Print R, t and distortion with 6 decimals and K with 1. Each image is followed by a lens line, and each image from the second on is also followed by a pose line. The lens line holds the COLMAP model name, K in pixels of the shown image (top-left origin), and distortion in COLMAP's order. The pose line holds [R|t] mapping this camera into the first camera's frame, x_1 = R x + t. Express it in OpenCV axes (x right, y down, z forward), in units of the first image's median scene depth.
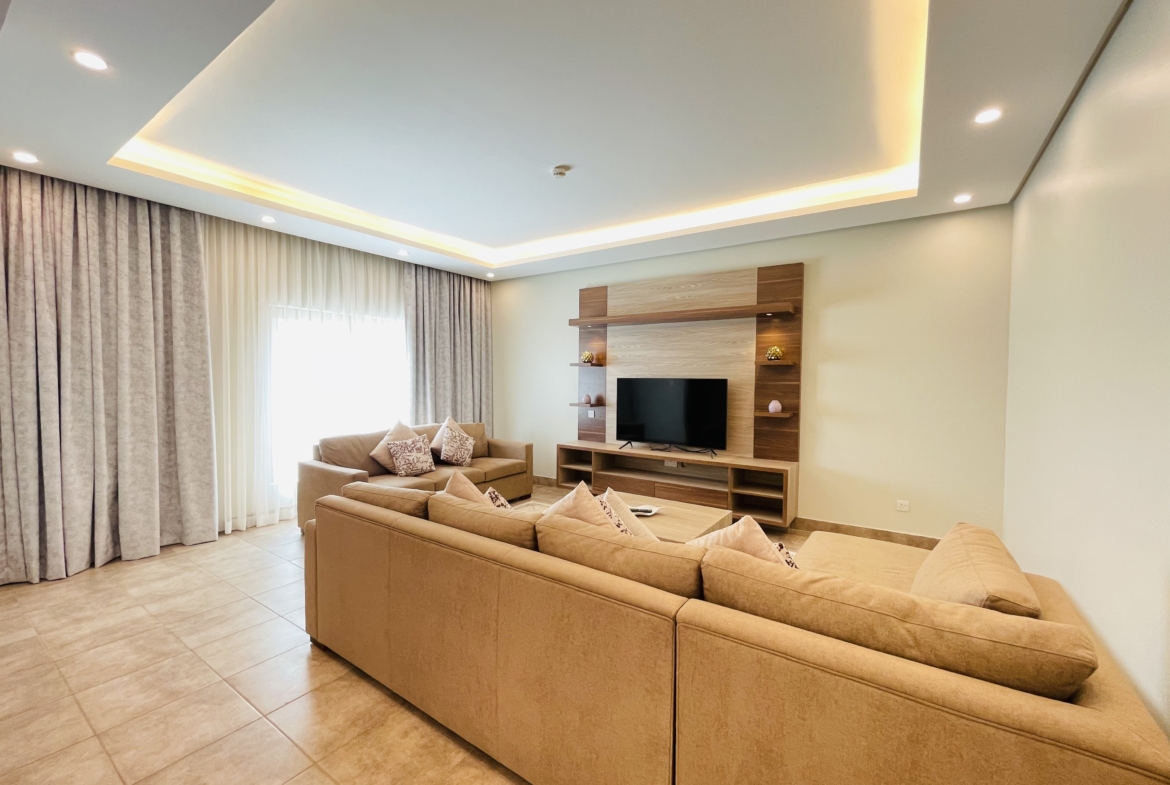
lens RADIAL K [[472.3, 0, 587.6], [0, 472.3, 396.7], [0, 0, 1]] dist [0.000642, 0.000122]
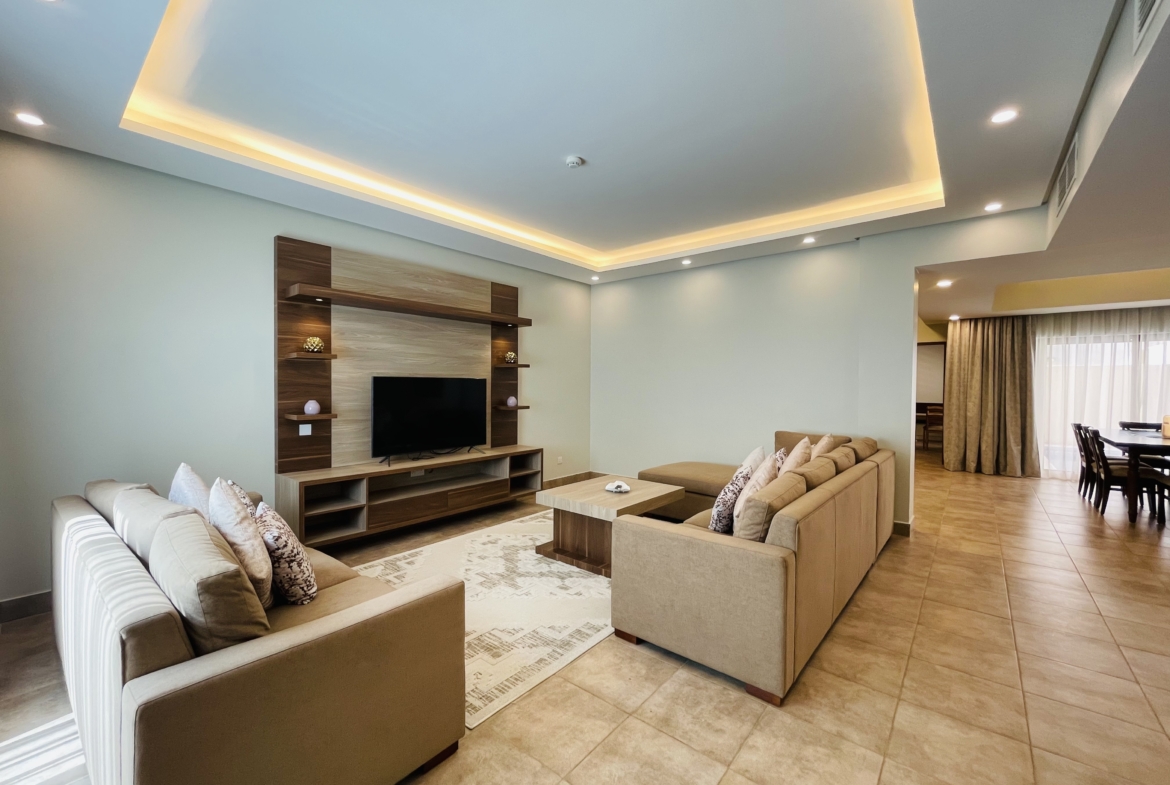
lens RADIAL K [[472.3, 0, 583.8], [0, 472.3, 387.6], [0, 0, 1]] dist [0.000642, 0.000122]
pose [[0.094884, -0.015181, 0.995373, -0.751421], [0.032123, 0.999410, 0.012180, -0.022273], [-0.994970, 0.030818, 0.095316, 0.661757]]
